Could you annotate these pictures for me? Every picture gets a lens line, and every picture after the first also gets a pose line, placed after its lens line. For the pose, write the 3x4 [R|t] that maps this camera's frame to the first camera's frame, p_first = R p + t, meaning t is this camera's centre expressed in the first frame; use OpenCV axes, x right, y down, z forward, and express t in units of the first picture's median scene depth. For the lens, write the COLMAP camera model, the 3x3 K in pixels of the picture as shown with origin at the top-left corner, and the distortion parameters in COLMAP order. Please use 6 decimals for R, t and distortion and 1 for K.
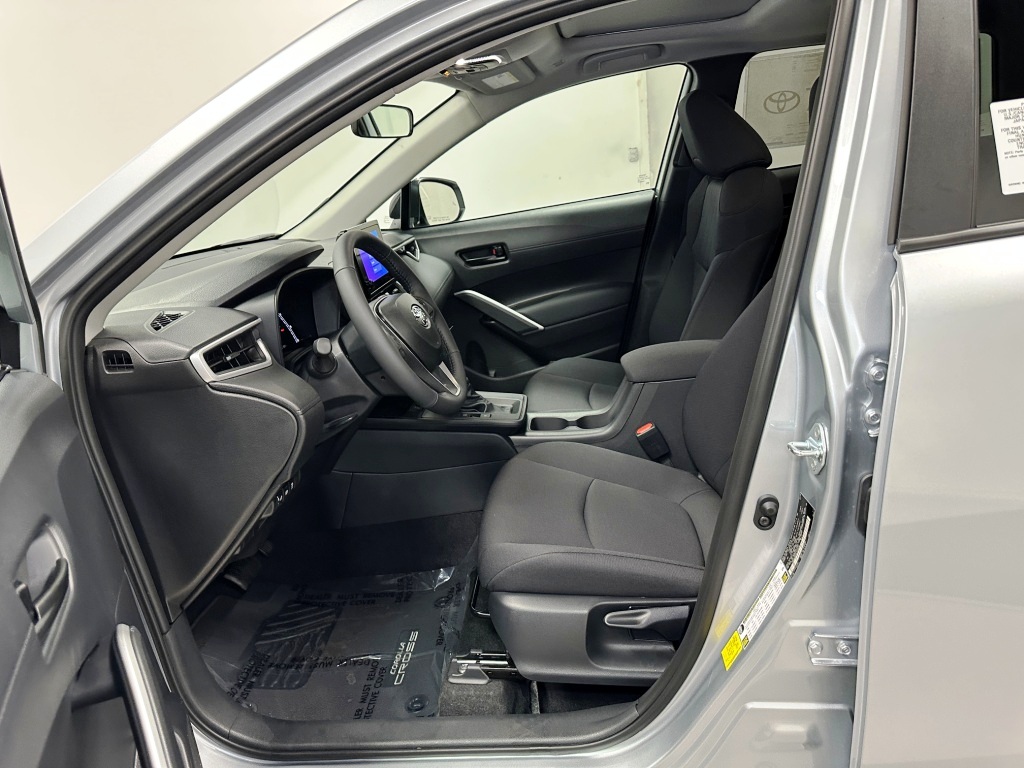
lens RADIAL K [[717.7, 0, 512.0], [0, 717.7, 384.0], [0, 0, 1]] dist [0.045745, -0.064865]
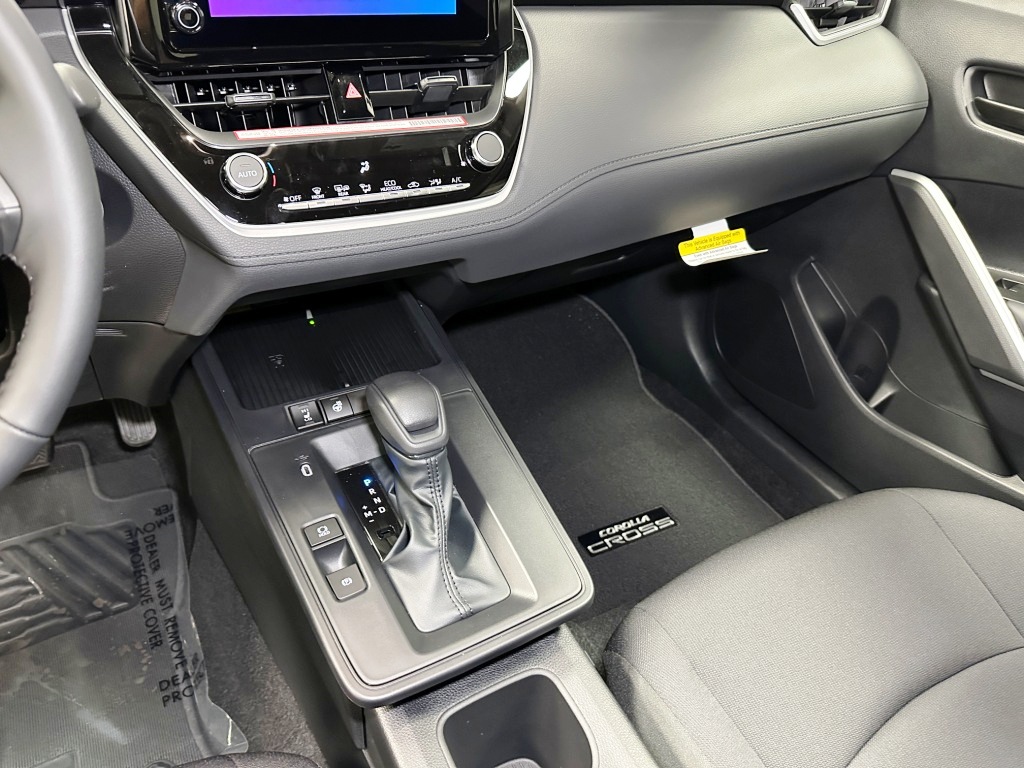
lens RADIAL K [[724.3, 0, 511.2], [0, 724.3, 376.4], [0, 0, 1]] dist [-0.002915, -0.004913]
pose [[0.553668, 0.623170, -0.552369, 0.083998], [-0.397077, 0.780618, 0.482665, -0.146758], [0.731971, -0.047903, 0.679650, 0.605441]]
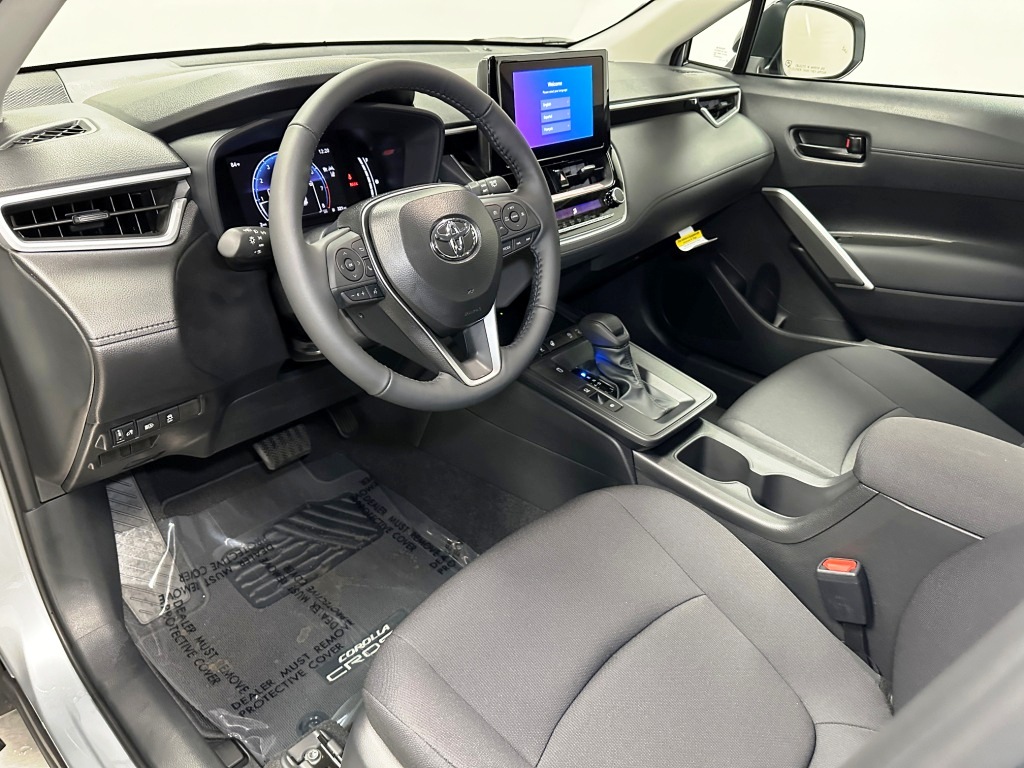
lens RADIAL K [[736.1, 0, 480.0], [0, 736.1, 385.0], [0, 0, 1]] dist [0.090178, -0.198154]
pose [[0.768229, 0.431324, -0.473057, 0.123332], [-0.309035, 0.897013, 0.316015, -0.101027], [0.560643, -0.096580, 0.822406, 0.278171]]
